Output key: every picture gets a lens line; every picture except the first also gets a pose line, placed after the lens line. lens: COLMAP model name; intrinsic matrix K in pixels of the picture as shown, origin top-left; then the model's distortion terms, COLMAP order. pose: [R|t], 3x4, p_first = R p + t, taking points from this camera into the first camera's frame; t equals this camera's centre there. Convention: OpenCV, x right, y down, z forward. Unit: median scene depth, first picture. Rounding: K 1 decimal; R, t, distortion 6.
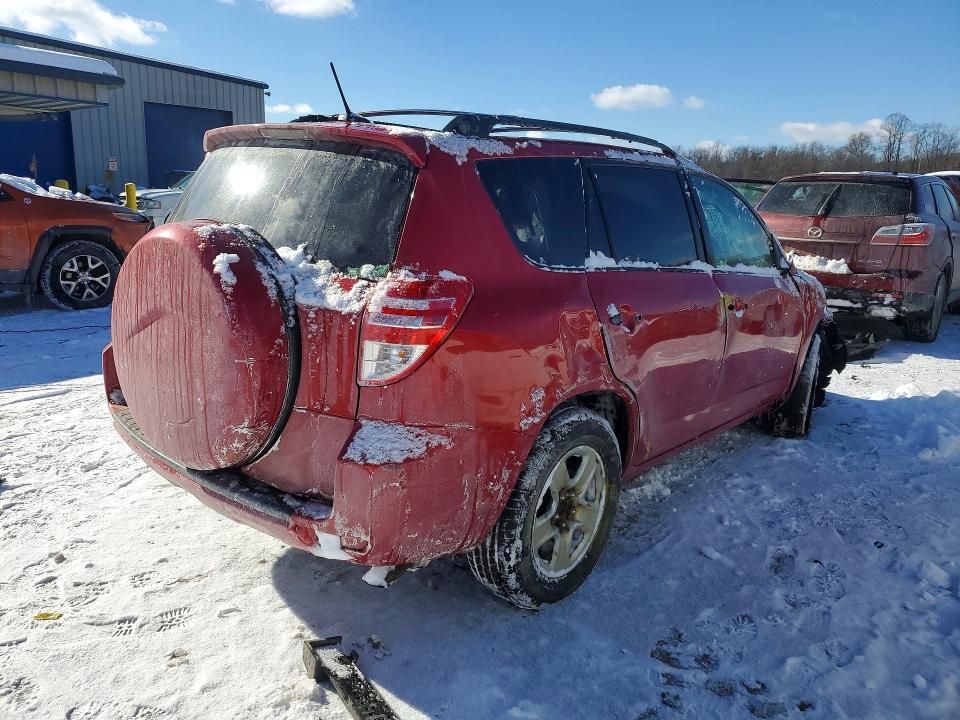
lens RADIAL K [[737.7, 0, 474.7], [0, 737.7, 355.7], [0, 0, 1]] dist [0.034248, 0.005267]
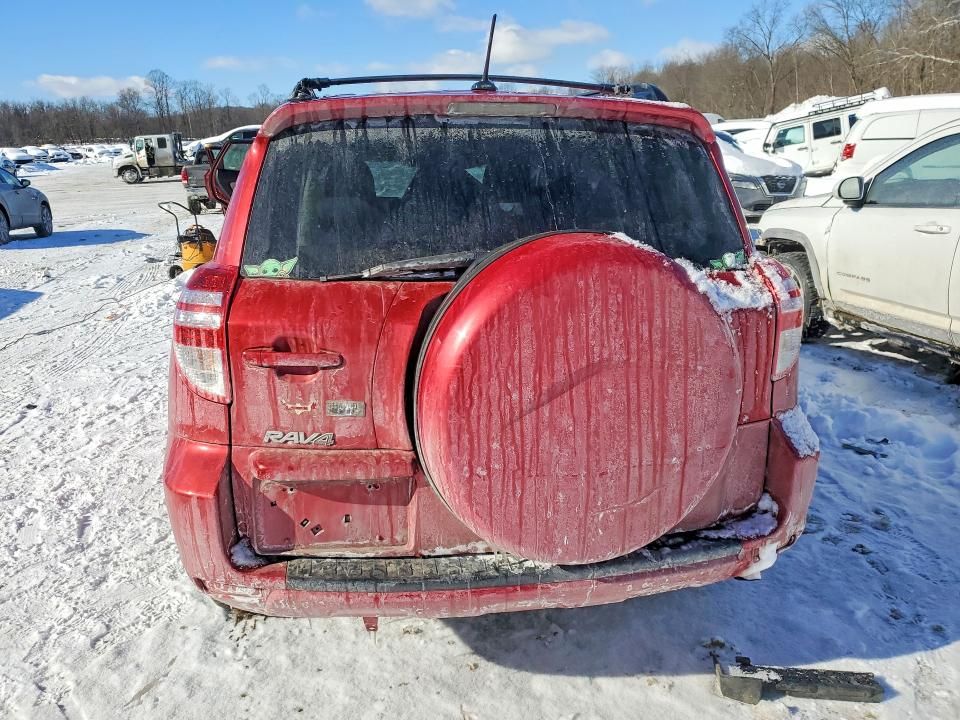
lens RADIAL K [[737.7, 0, 475.5], [0, 737.7, 361.8], [0, 0, 1]] dist [0.034248, 0.005267]
pose [[0.641978, -0.265163, 0.719412, -0.625643], [0.220635, 0.962495, 0.157873, -0.125513], [-0.734292, 0.057376, 0.676405, 0.374020]]
